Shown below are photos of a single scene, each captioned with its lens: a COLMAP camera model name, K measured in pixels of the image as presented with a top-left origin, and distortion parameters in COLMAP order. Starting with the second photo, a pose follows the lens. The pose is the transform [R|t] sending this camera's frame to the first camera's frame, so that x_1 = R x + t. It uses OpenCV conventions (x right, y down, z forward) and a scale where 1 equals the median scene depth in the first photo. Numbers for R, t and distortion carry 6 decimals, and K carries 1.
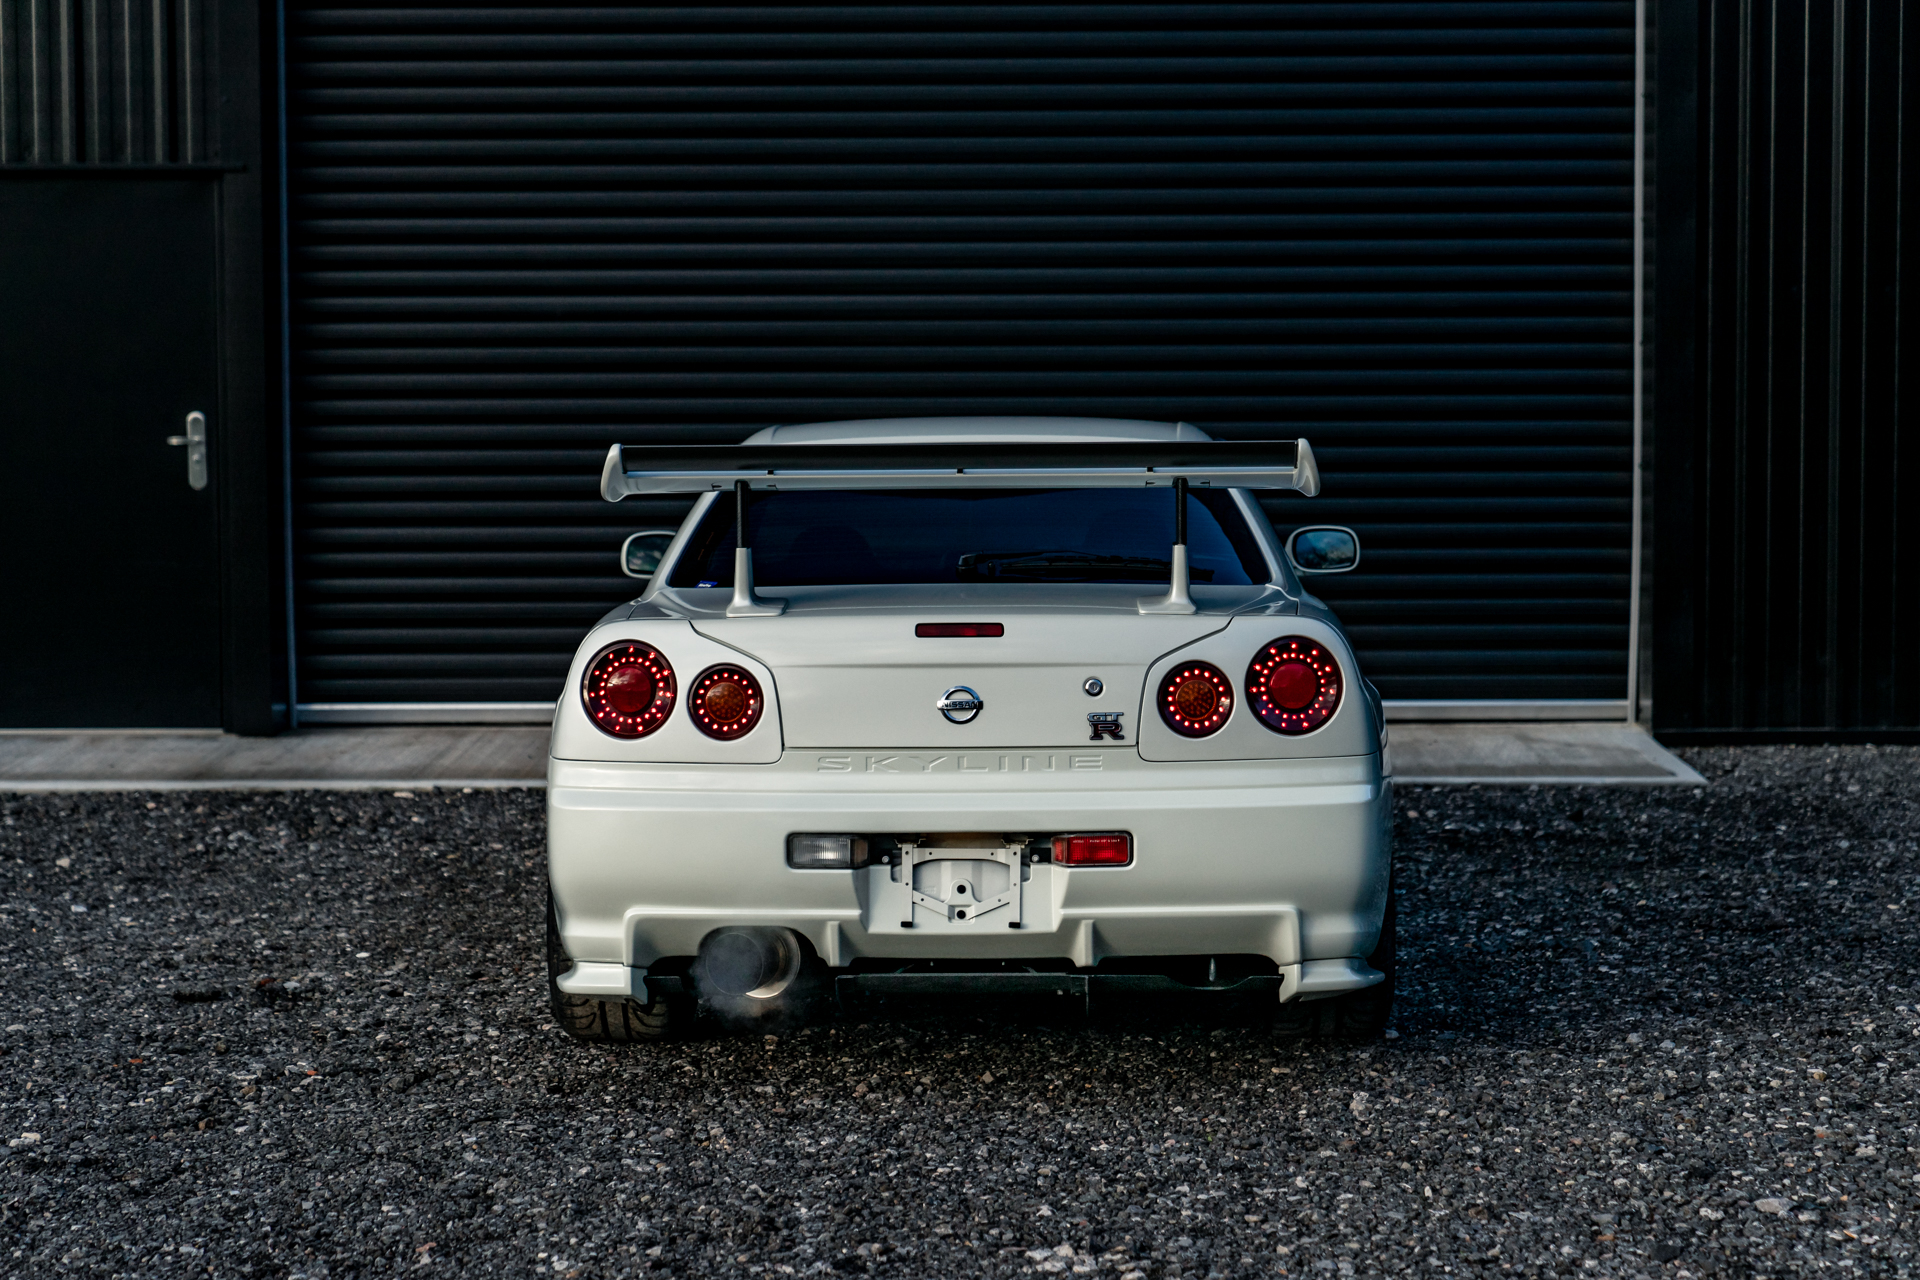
lens RADIAL K [[3925.8, 0, 960.0], [0, 3925.8, 640.0], [0, 0, 1]] dist [0.019201, 0.108195]
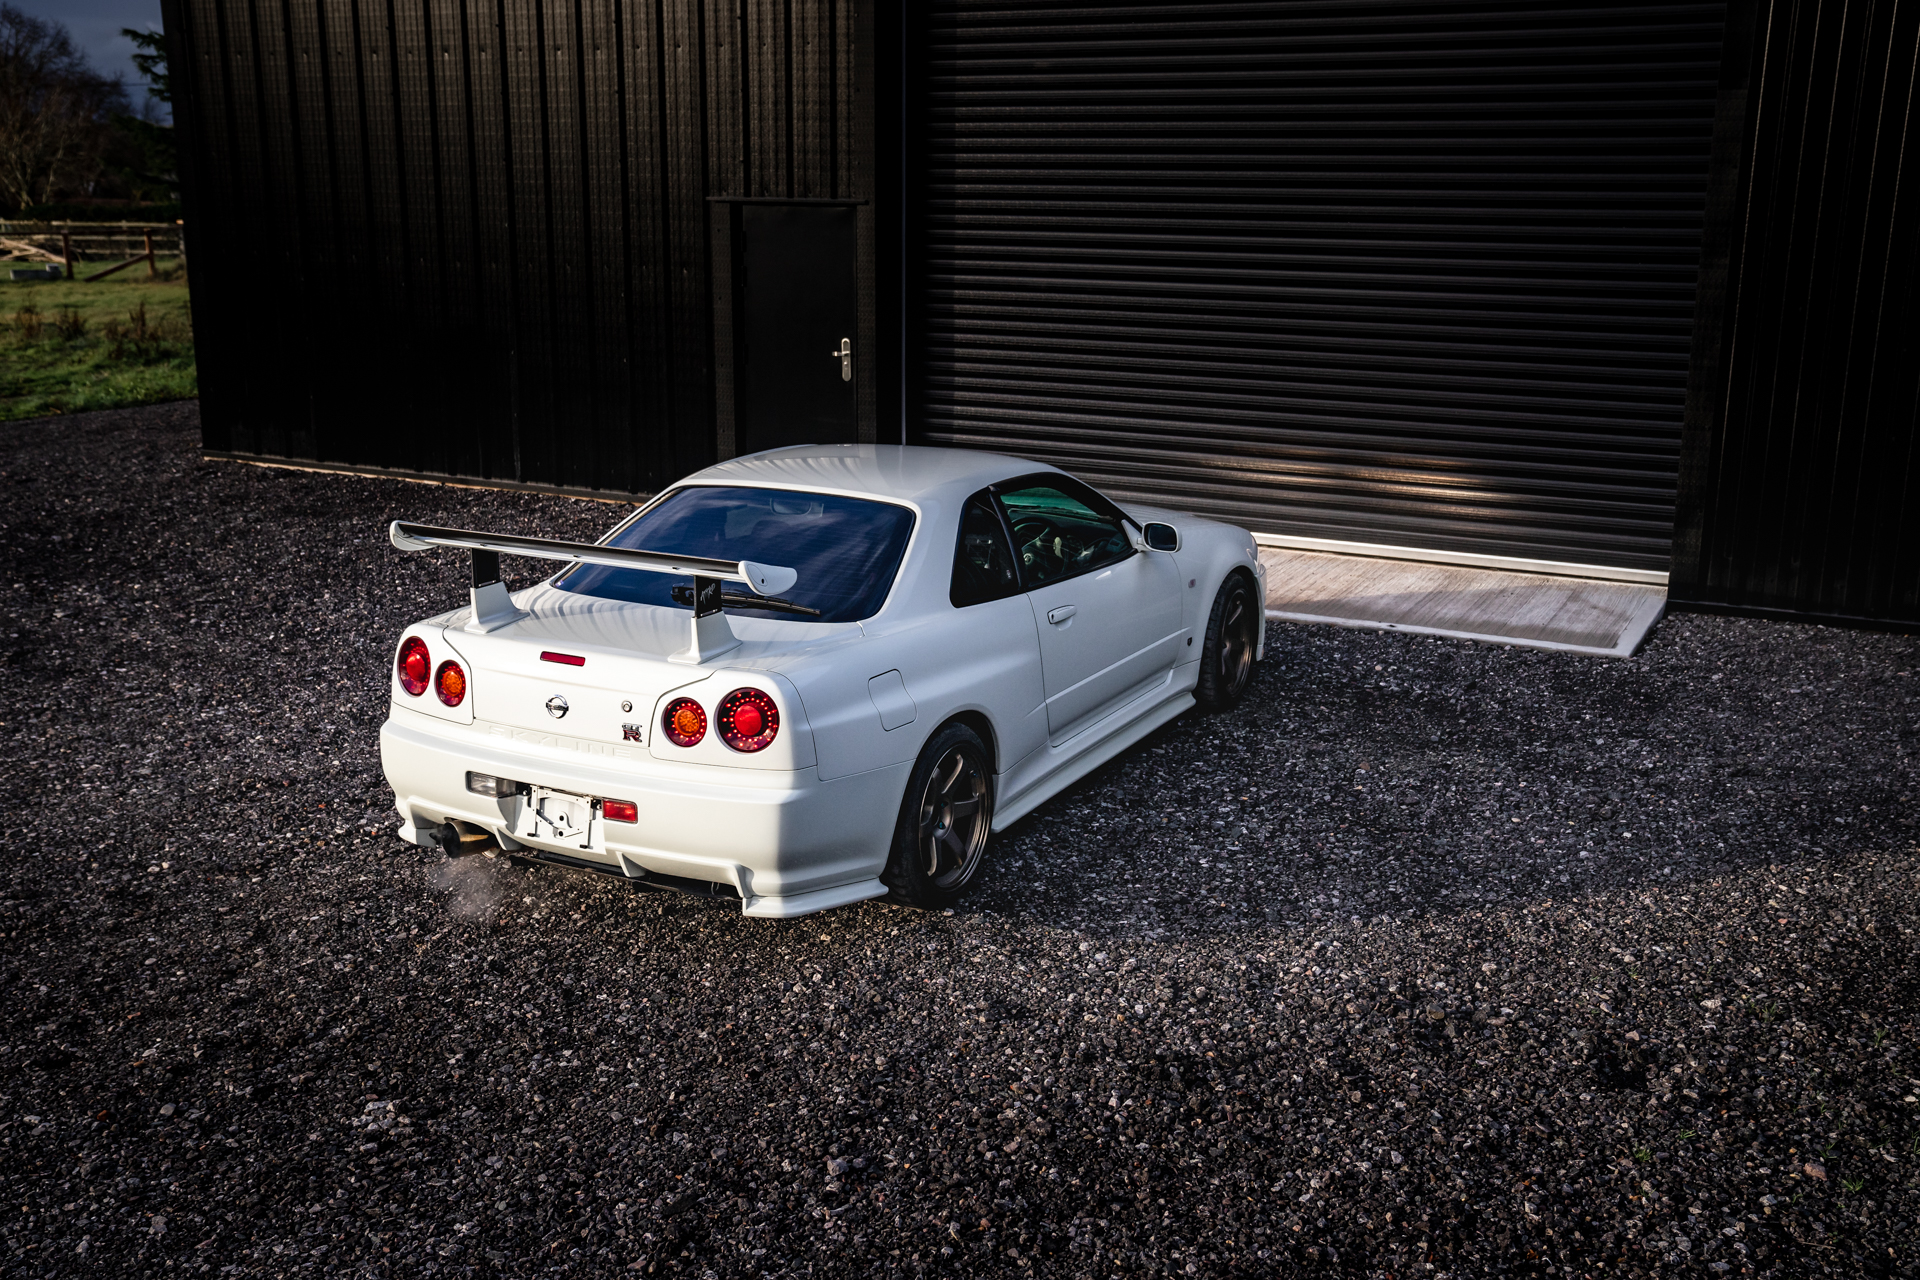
lens RADIAL K [[1934.9, 0, 960.0], [0, 1934.9, 640.0], [0, 0, 1]] dist [0.120199, 0.001977]
pose [[0.890188, 0.118830, -0.439824, 0.478373], [-0.041271, 0.982450, 0.181903, -0.156401], [0.453720, -0.143776, 0.879469, 0.385856]]
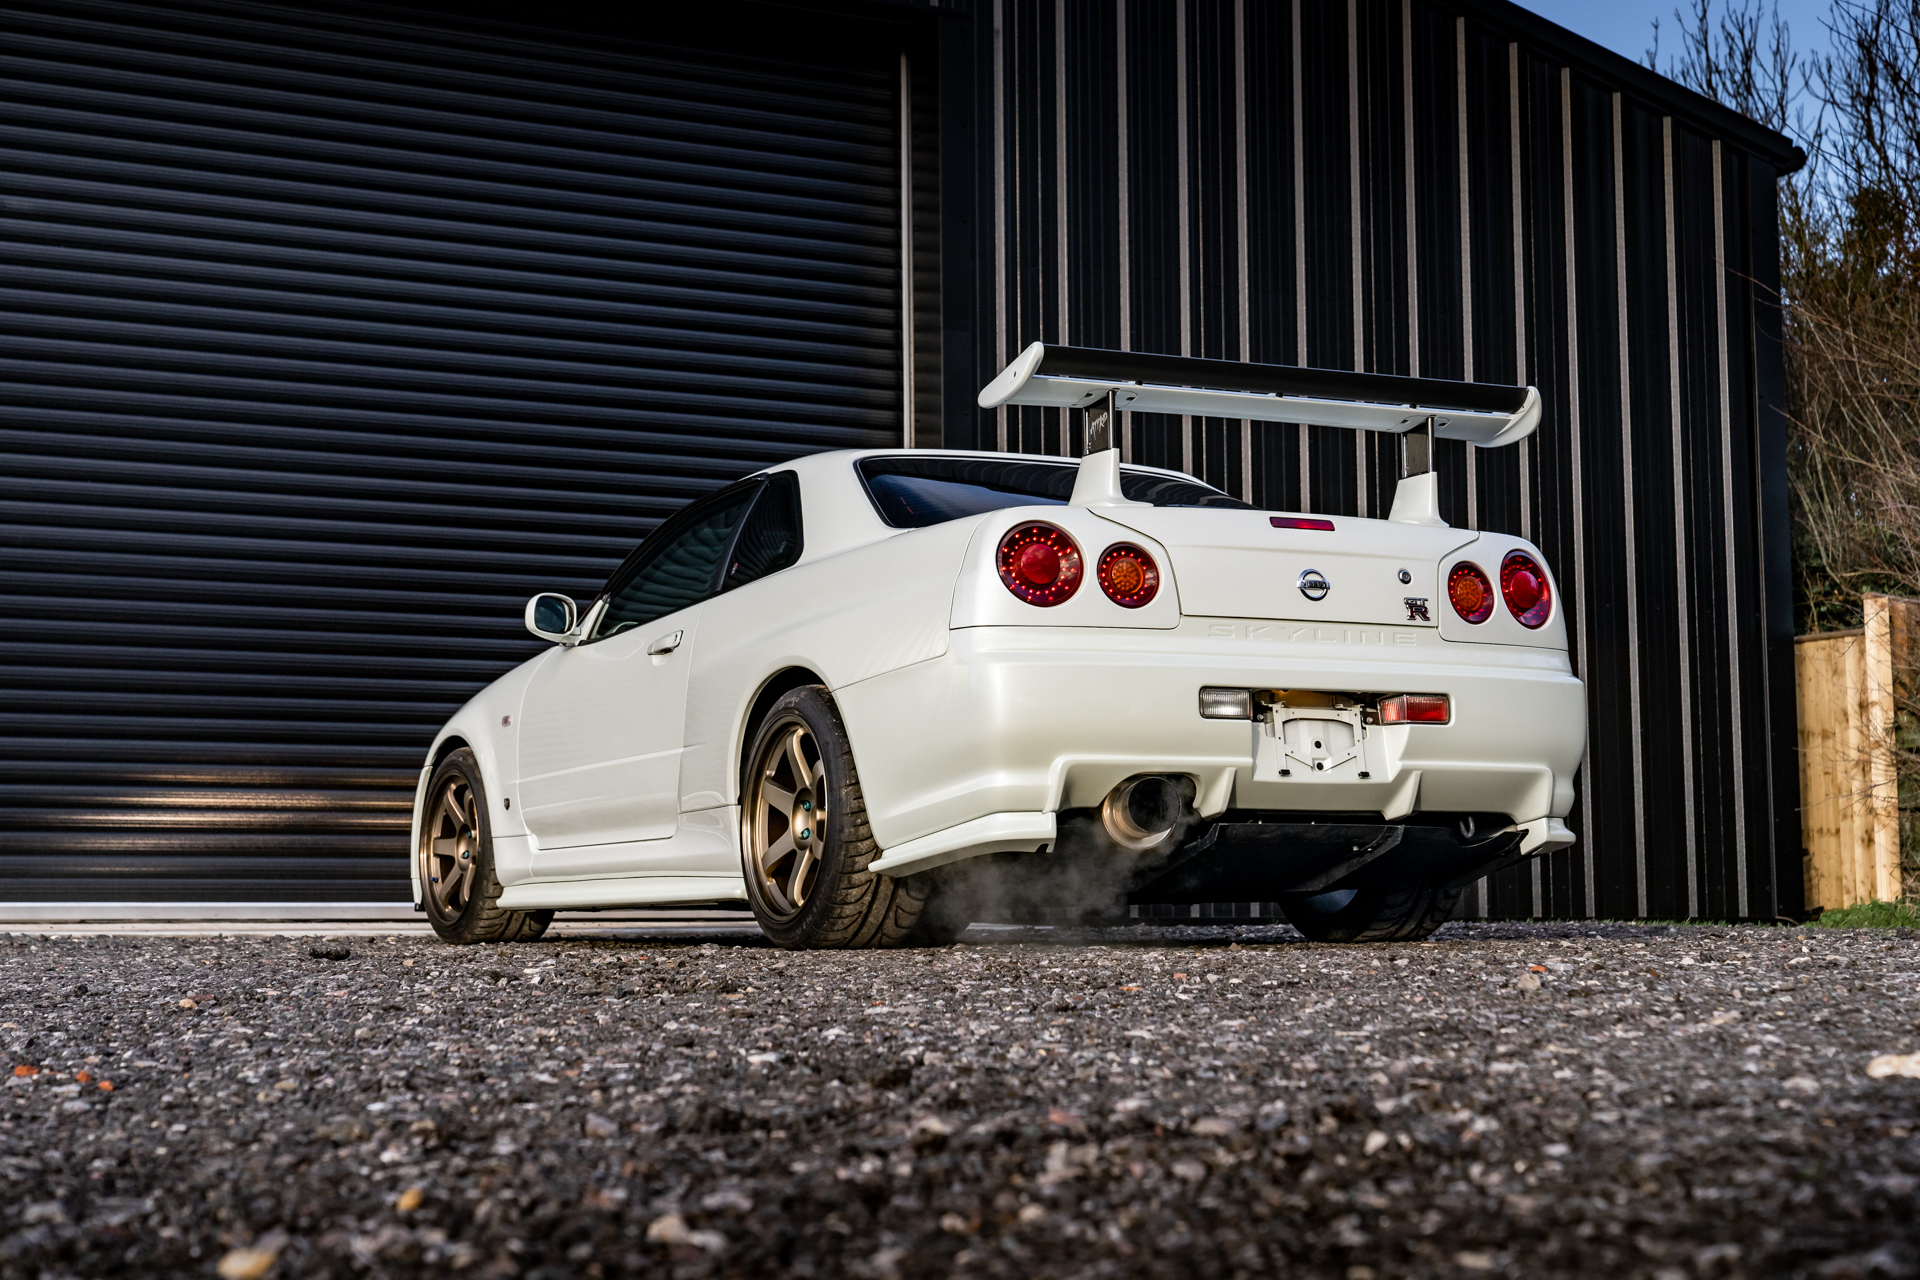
lens RADIAL K [[2888.3, 0, 955.9], [0, 2888.3, 677.7], [0, 0, 1]] dist [0.004658, -0.047915]
pose [[0.879466, 0.039585, 0.474314, -0.488621], [0.038544, 0.987339, -0.153868, 0.168234], [-0.474399, 0.153604, 0.866805, 0.313071]]
